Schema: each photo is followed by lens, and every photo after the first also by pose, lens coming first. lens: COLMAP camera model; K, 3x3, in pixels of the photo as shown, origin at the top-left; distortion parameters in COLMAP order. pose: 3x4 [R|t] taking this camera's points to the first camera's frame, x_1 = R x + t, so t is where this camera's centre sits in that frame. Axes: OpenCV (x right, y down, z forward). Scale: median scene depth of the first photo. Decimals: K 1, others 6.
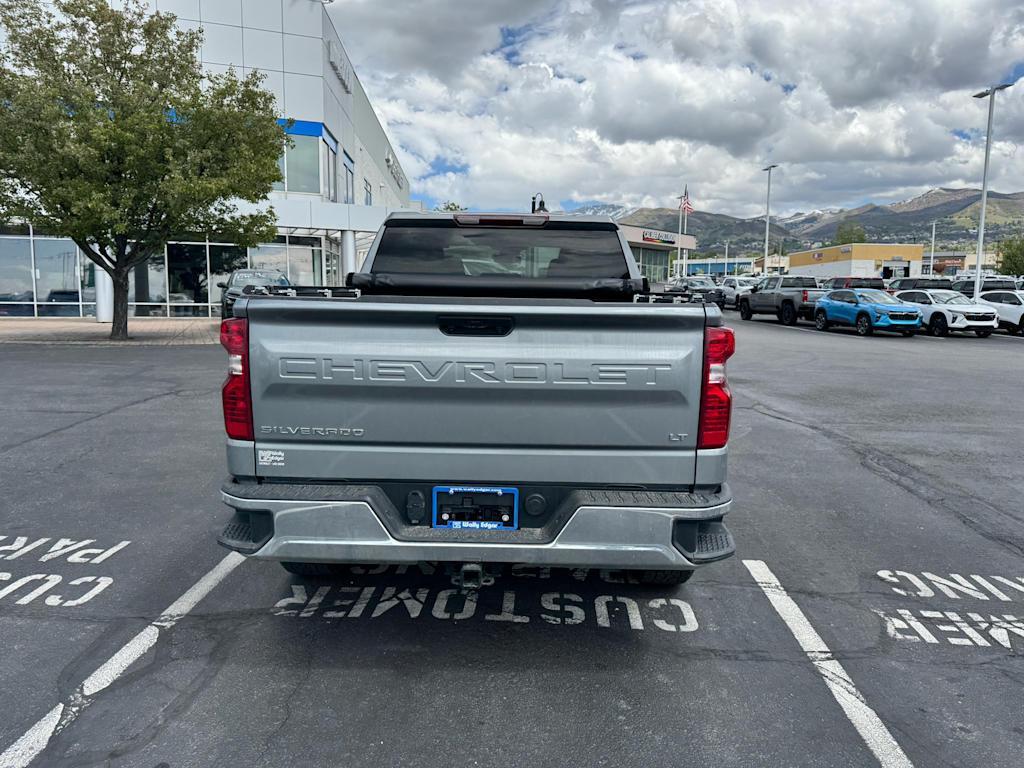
lens RADIAL K [[720.8, 0, 517.9], [0, 720.8, 389.3], [0, 0, 1]] dist [0.038053, -0.042825]
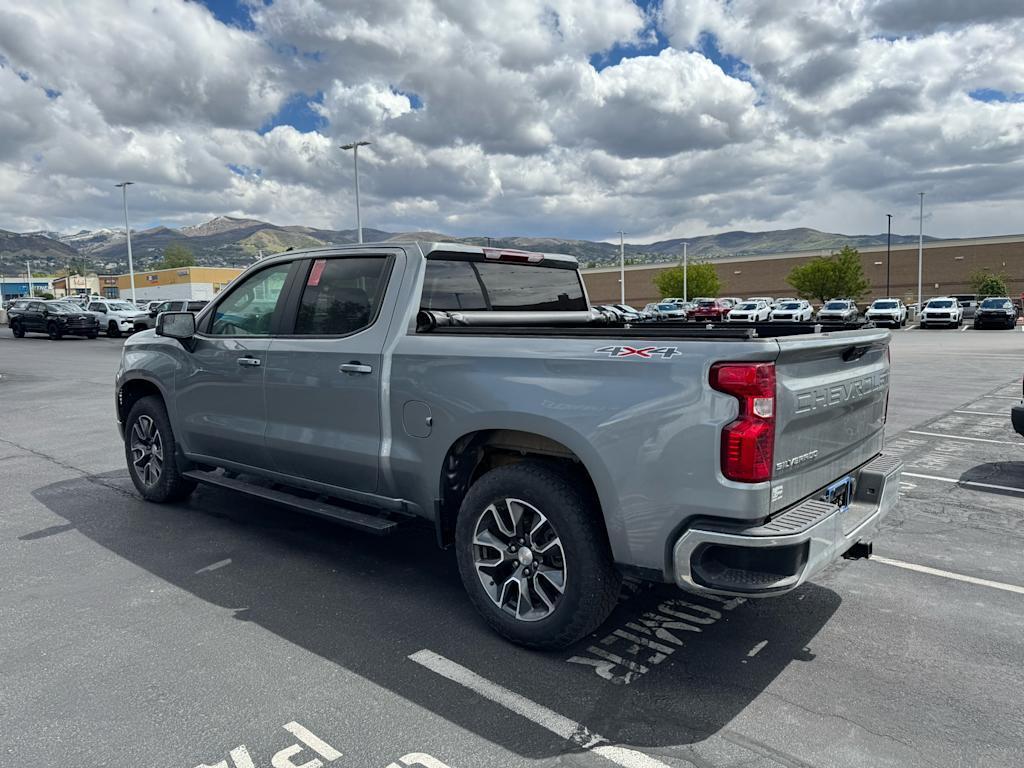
lens RADIAL K [[720.8, 0, 518.4], [0, 720.8, 385.1], [0, 0, 1]] dist [0.038053, -0.042825]
pose [[0.629210, -0.098987, 0.770906, -1.062873], [0.126059, 0.991721, 0.024451, -0.102841], [-0.766944, 0.081795, 0.636480, 0.472991]]
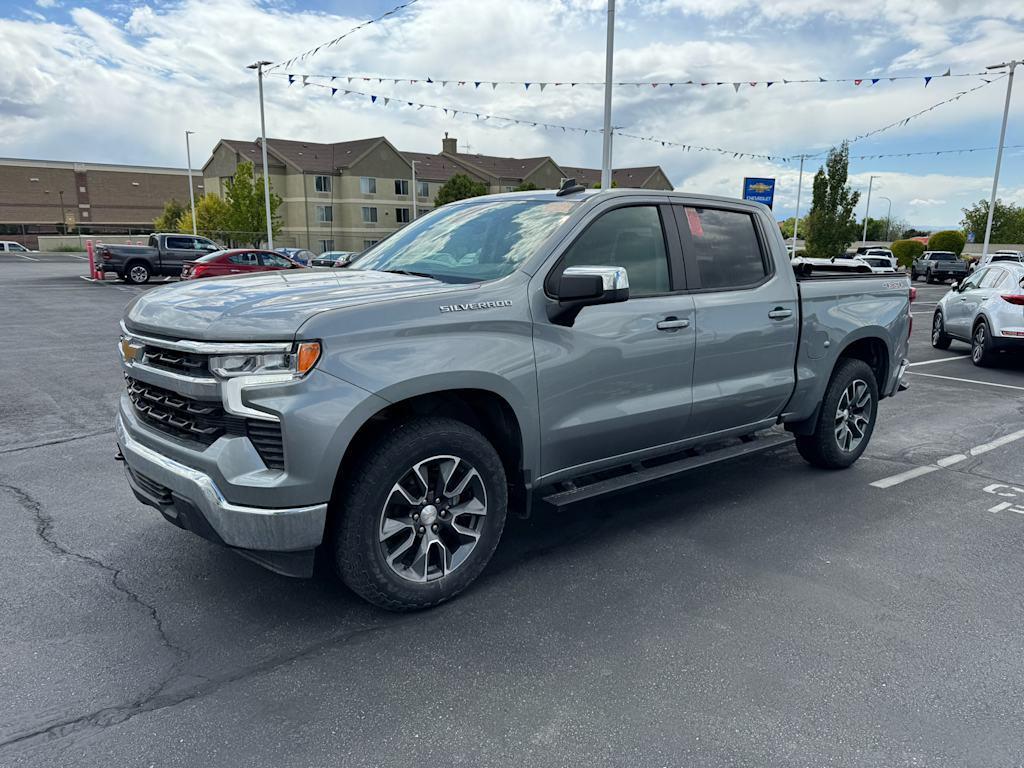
lens RADIAL K [[720.8, 0, 506.1], [0, 720.8, 385.7], [0, 0, 1]] dist [0.038053, -0.042825]
pose [[-0.647185, -0.172225, 0.742624, -1.027069], [0.076402, 0.954588, 0.287966, -0.433864], [-0.758495, 0.243106, -0.604637, 2.654789]]
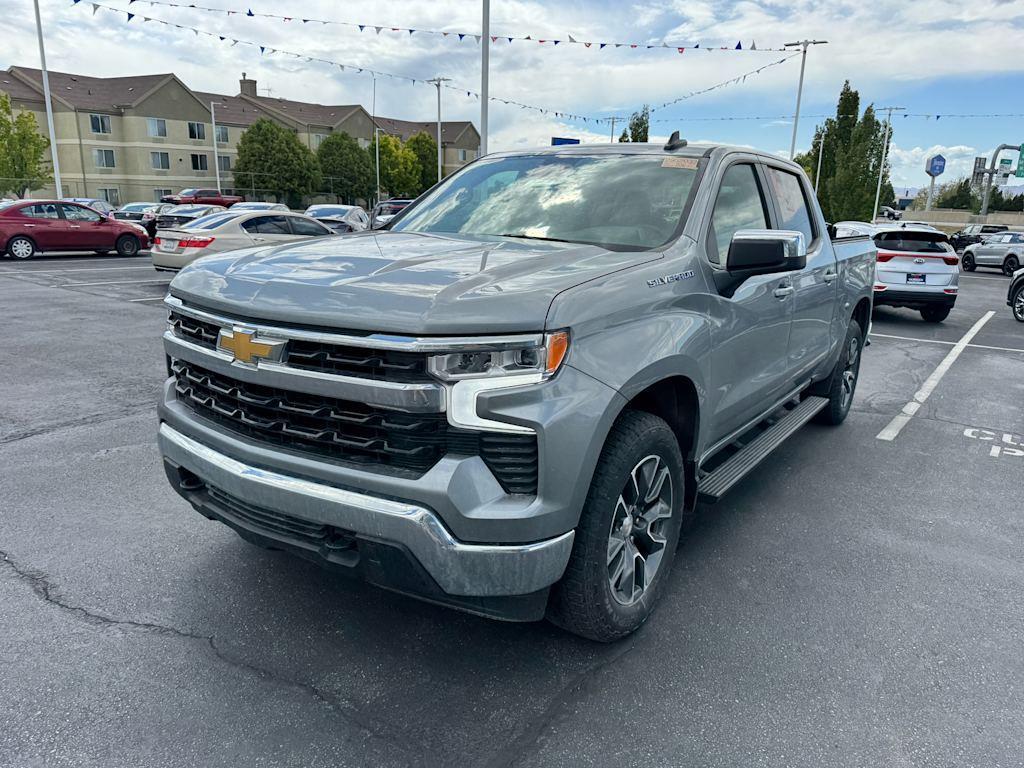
lens RADIAL K [[720.8, 0, 520.7], [0, 720.8, 372.2], [0, 0, 1]] dist [0.038053, -0.042825]
pose [[-0.831797, -0.165593, 0.529805, -0.600241], [0.031251, 0.938981, 0.342546, -0.449674], [-0.554200, 0.301486, -0.775866, 2.840723]]
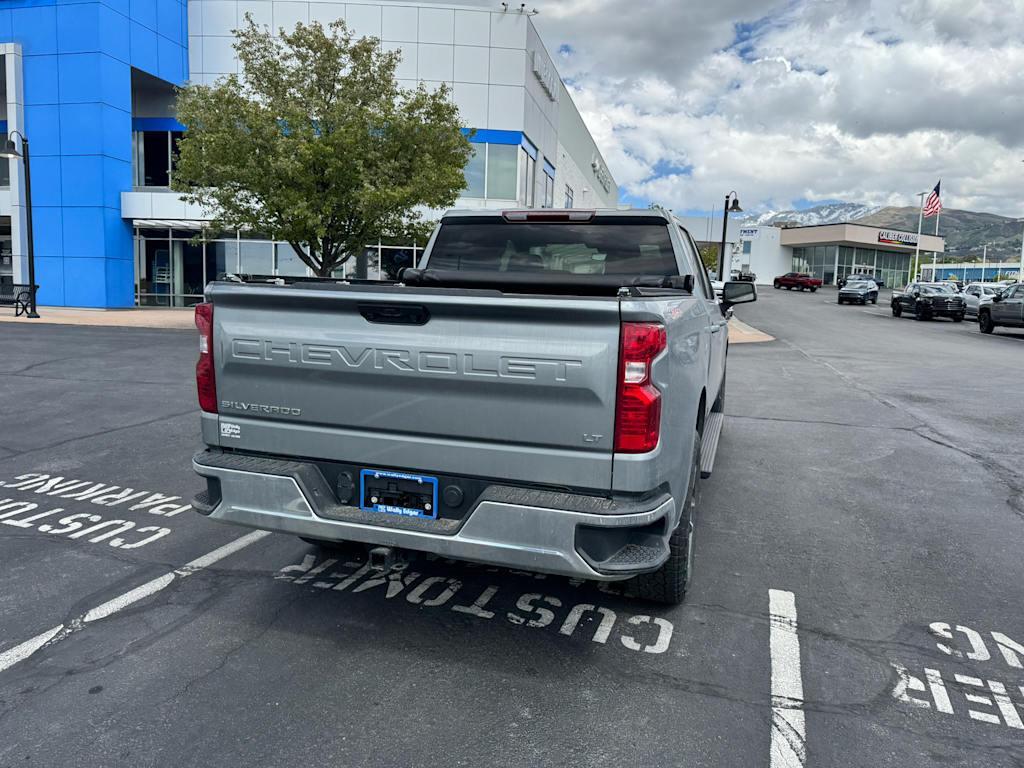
lens RADIAL K [[720.8, 0, 517.5], [0, 720.8, 387.6], [0, 0, 1]] dist [0.038053, -0.042825]
pose [[0.957054, 0.053567, -0.284918, 0.299894], [-0.055708, 0.998447, 0.000591, 0.003838], [0.284507, 0.015306, 0.958552, 0.053818]]
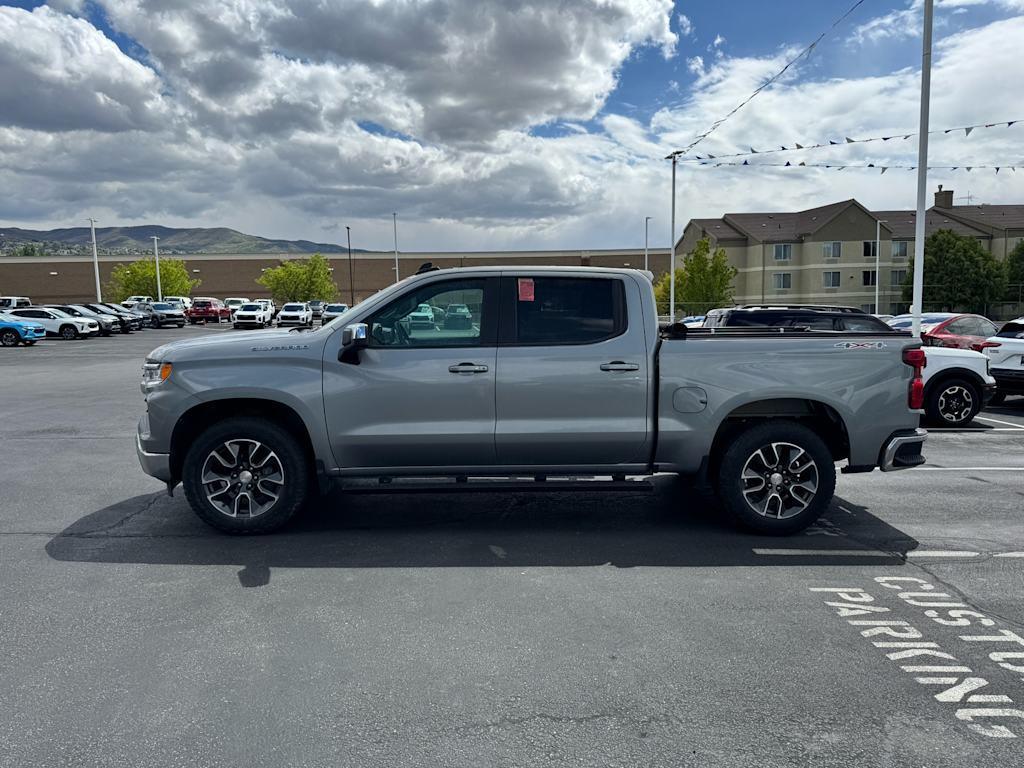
lens RADIAL K [[720.8, 0, 513.7], [0, 720.8, 382.3], [0, 0, 1]] dist [0.038053, -0.042825]
pose [[-0.062016, -0.115172, 0.991408, -1.798847], [0.138238, 0.982755, 0.122814, -0.316504], [-0.988456, 0.144666, -0.045025, 1.705346]]
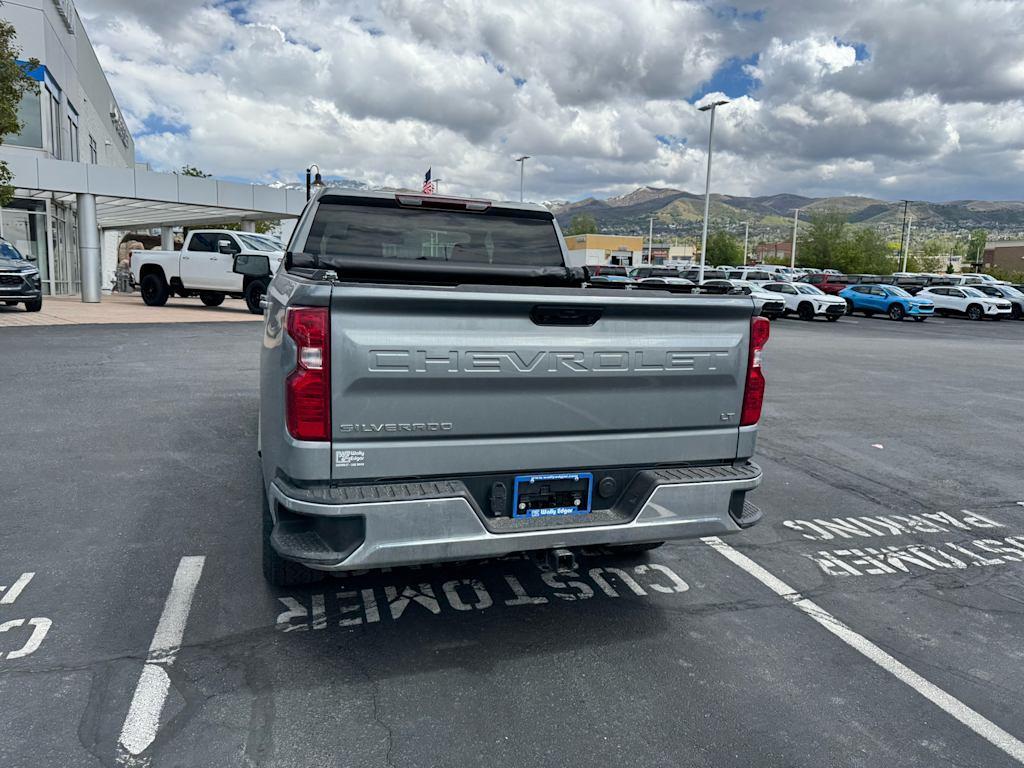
lens RADIAL K [[720.8, 0, 518.0], [0, 720.8, 385.6], [0, 0, 1]] dist [0.038053, -0.042825]
pose [[0.940689, -0.031114, 0.337841, -0.346512], [0.023753, 0.999382, 0.025901, -0.013381], [-0.338438, -0.016340, 0.940847, 0.049646]]
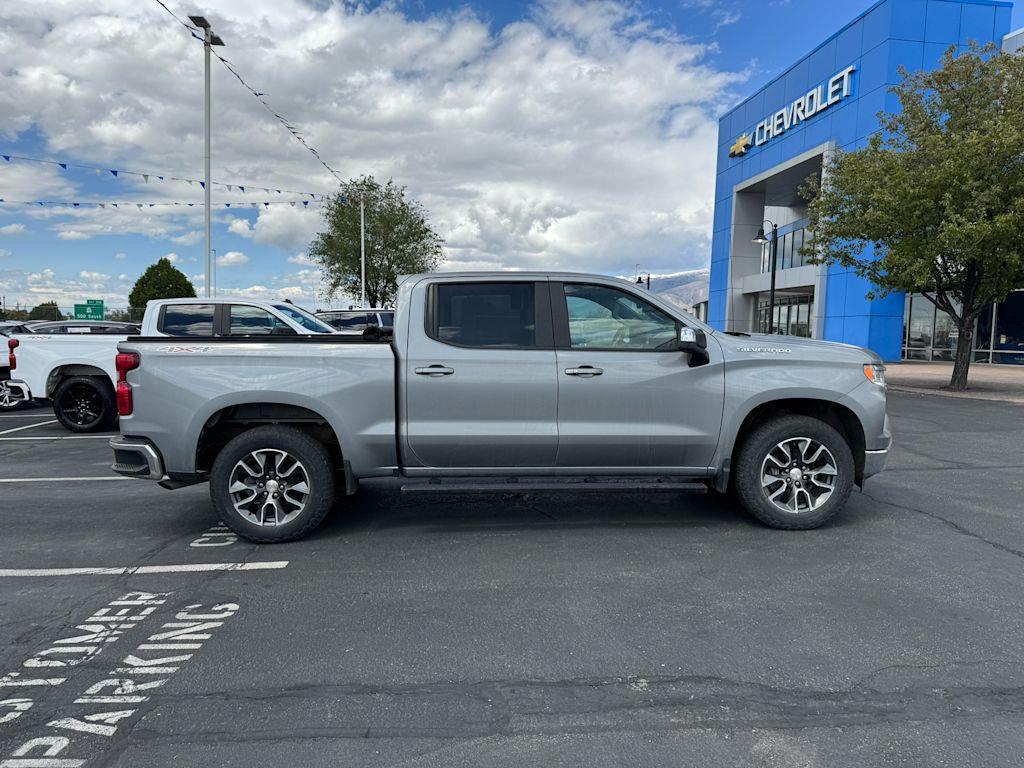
lens RADIAL K [[720.8, 0, 521.0], [0, 720.8, 401.2], [0, 0, 1]] dist [0.038053, -0.042825]
pose [[0.057849, 0.087187, -0.994511, 1.760010], [-0.140832, 0.986930, 0.078330, -0.200070], [0.988342, 0.135527, 0.069372, 1.488681]]
